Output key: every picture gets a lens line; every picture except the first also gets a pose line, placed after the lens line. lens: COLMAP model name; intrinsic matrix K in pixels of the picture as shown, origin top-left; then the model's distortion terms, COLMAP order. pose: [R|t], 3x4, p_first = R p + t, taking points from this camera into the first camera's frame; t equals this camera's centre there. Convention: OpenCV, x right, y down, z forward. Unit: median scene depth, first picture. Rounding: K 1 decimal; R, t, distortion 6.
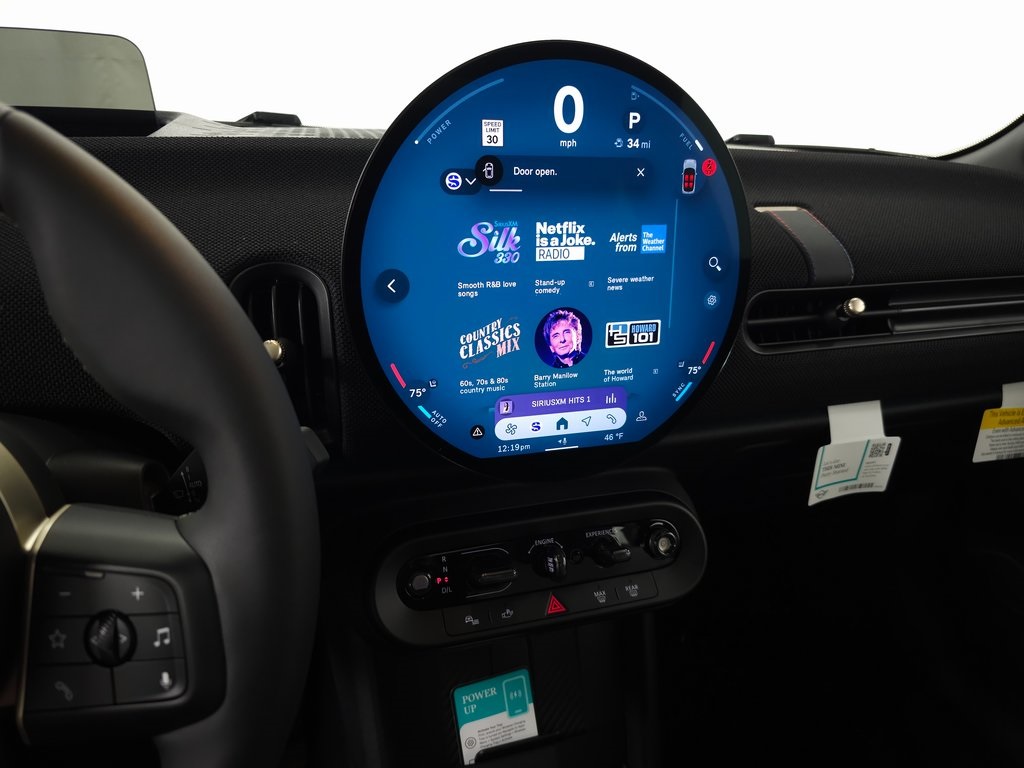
lens RADIAL K [[685.8, 0, 512.0], [0, 685.8, 384.0], [0, 0, 1]] dist [0.083622, -0.144450]
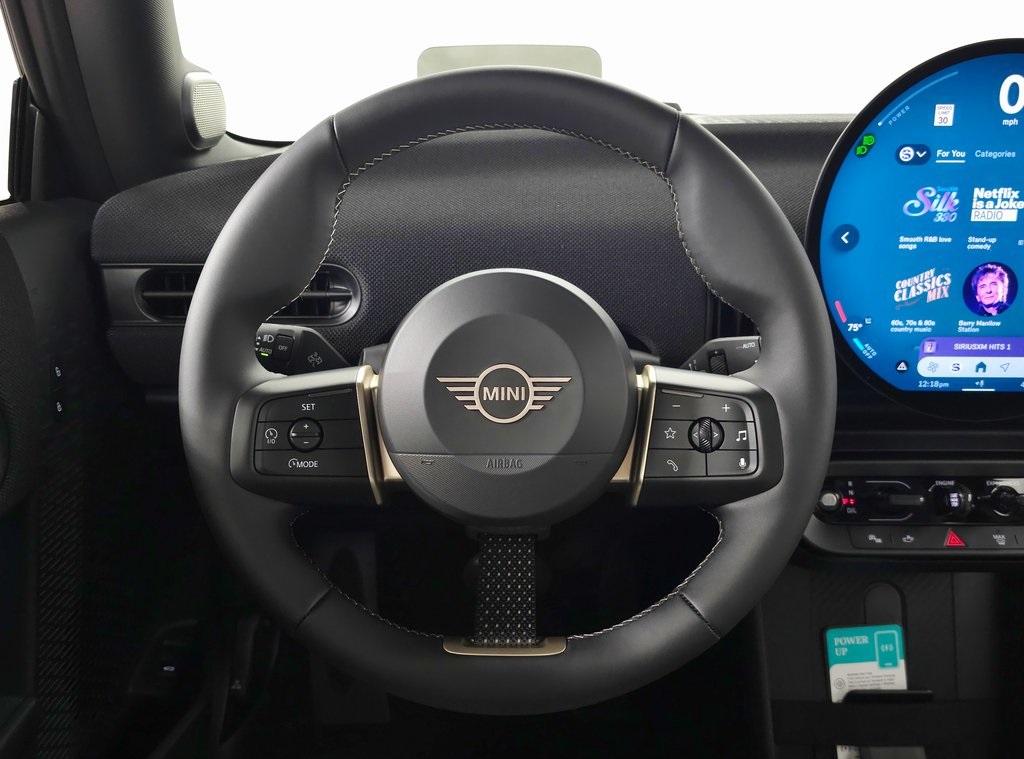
lens RADIAL K [[835.9, 0, 513.5], [0, 835.9, 370.6], [0, 0, 1]] dist [0.003771, -0.006225]
pose [[0.948140, 0.068707, -0.310339, -0.239881], [-0.085197, 0.995566, -0.039880, 0.194165], [0.306223, 0.064252, 0.949789, -0.561194]]
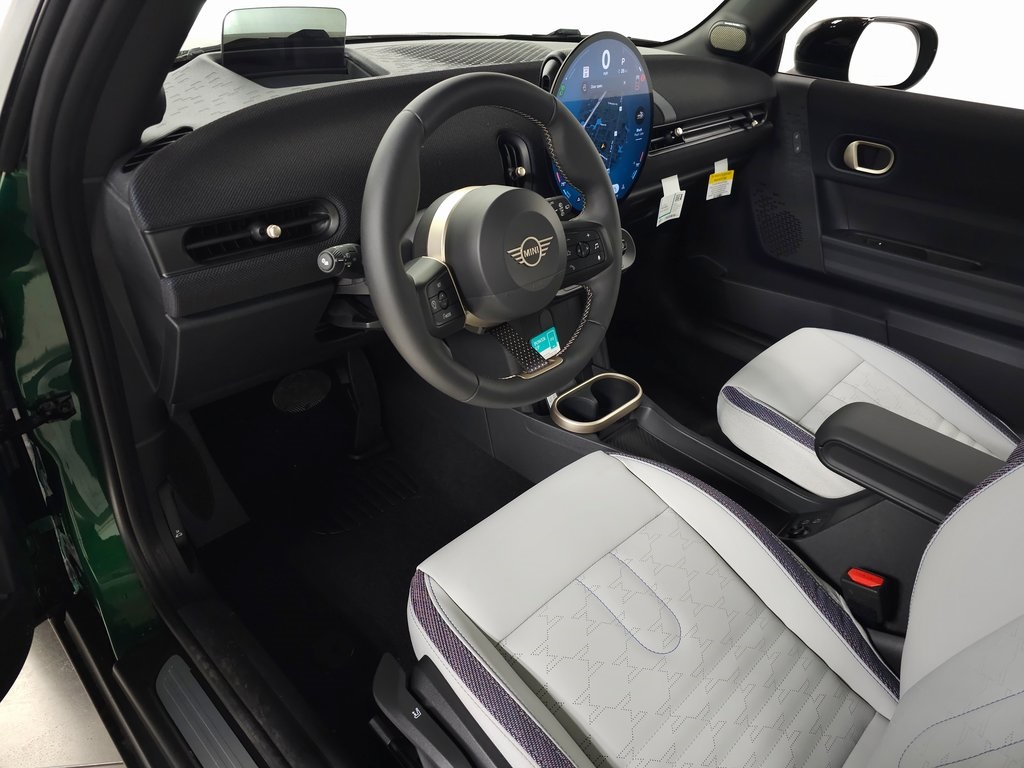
lens RADIAL K [[685.8, 0, 512.0], [0, 685.8, 384.0], [0, 0, 1]] dist [0.083622, -0.144450]
pose [[0.879946, -0.237430, 0.411487, -1.465207], [0.142120, 0.958050, 0.248881, 0.056083], [-0.453317, -0.160521, 0.876776, -1.190568]]
